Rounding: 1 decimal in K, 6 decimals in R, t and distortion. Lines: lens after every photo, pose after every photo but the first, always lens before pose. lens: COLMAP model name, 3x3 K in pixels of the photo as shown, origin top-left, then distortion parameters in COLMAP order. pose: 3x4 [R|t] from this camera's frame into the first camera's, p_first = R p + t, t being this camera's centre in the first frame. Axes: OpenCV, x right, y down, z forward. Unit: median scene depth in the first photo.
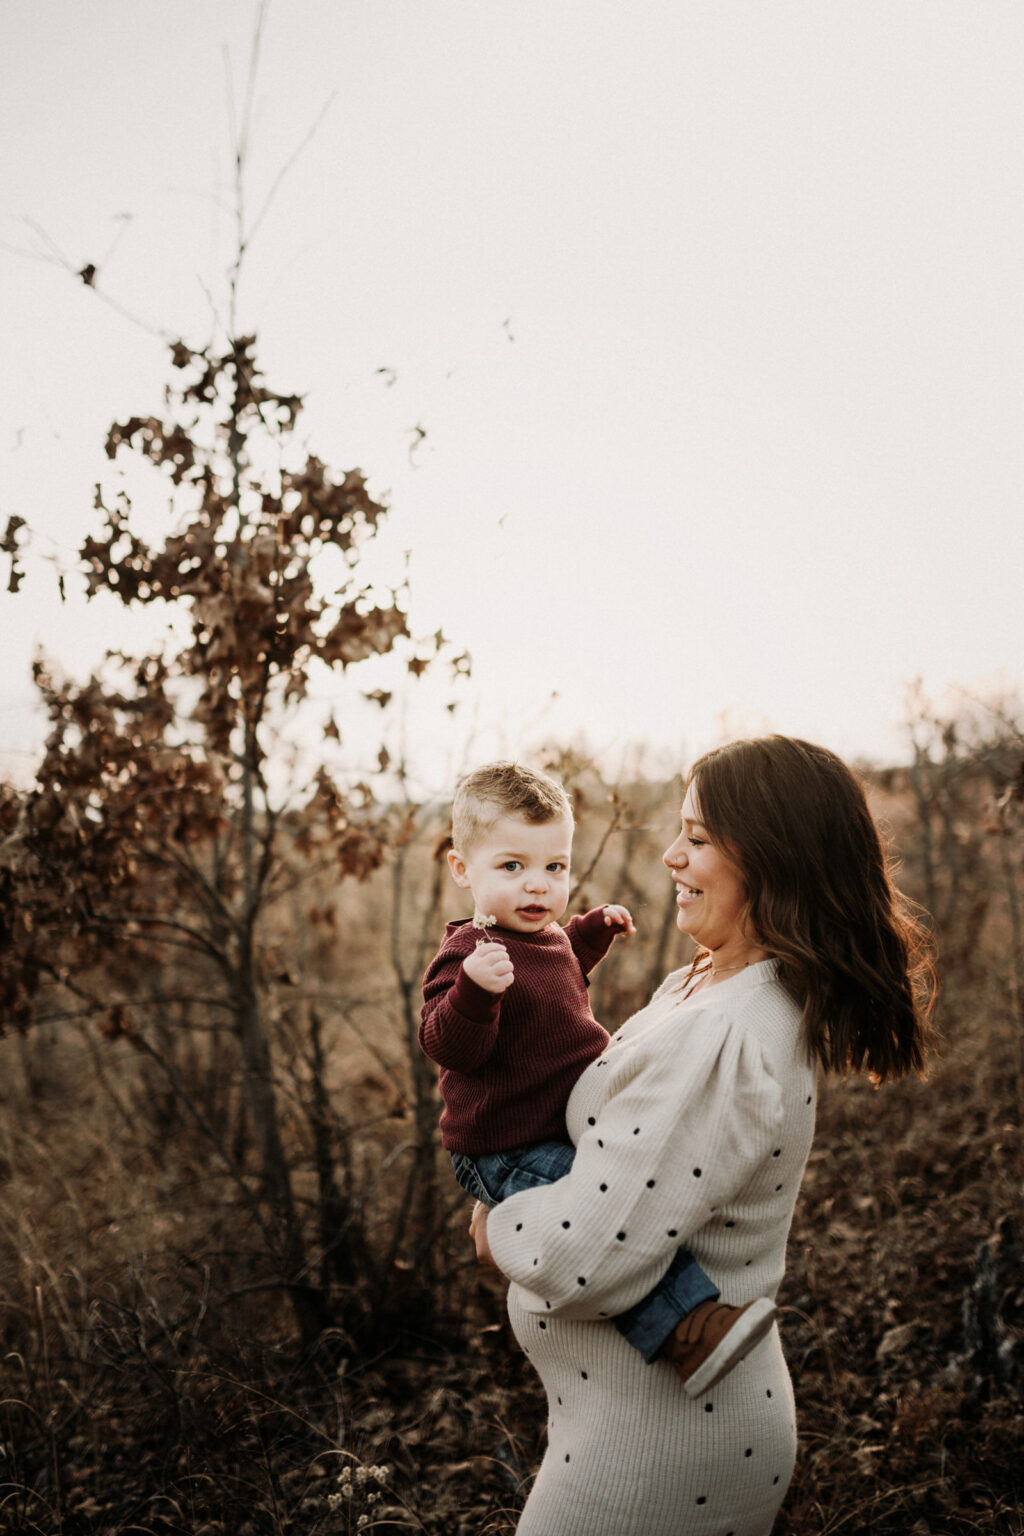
lens RADIAL K [[1459.9, 0, 502.3], [0, 1459.9, 772.0], [0, 0, 1]] dist [0.032270, 0.000000]
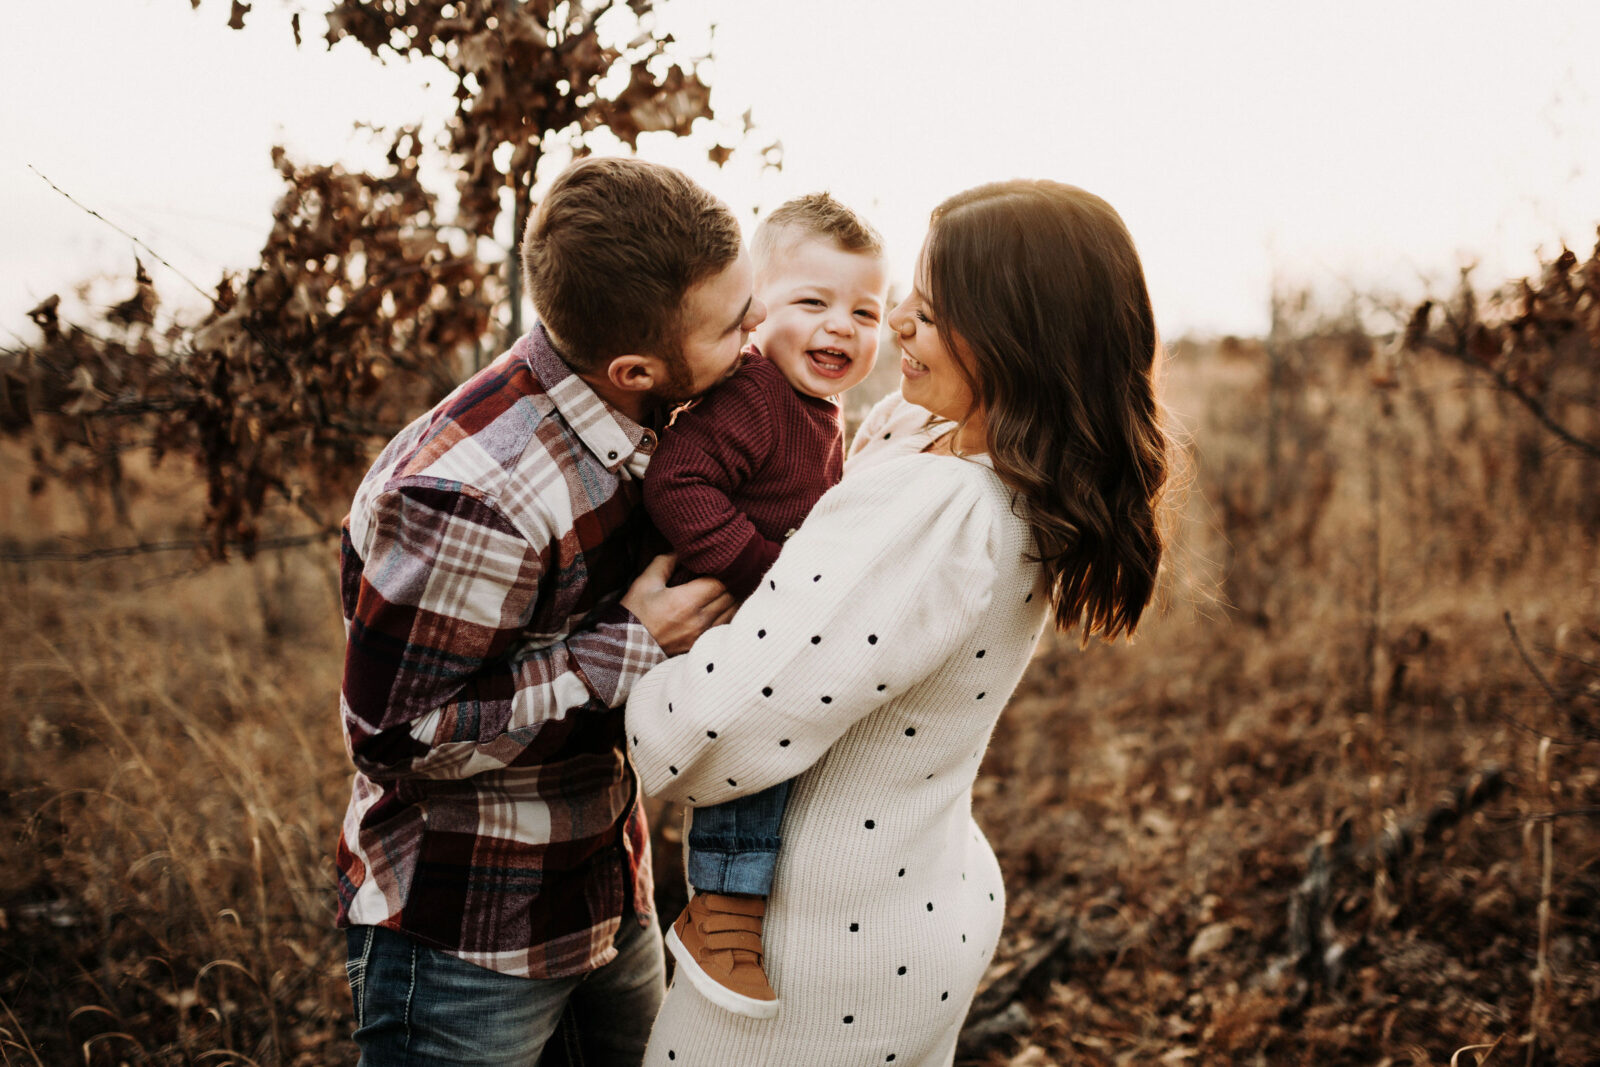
lens RADIAL K [[1520.7, 0, 807.4], [0, 1520.7, 528.2], [0, 0, 1]] dist [0.032270, 0.000000]
pose [[0.998573, 0.050133, 0.018424, -0.013271], [-0.051975, 0.991539, 0.118947, 0.035671], [-0.012305, -0.119735, 0.992730, 0.099048]]
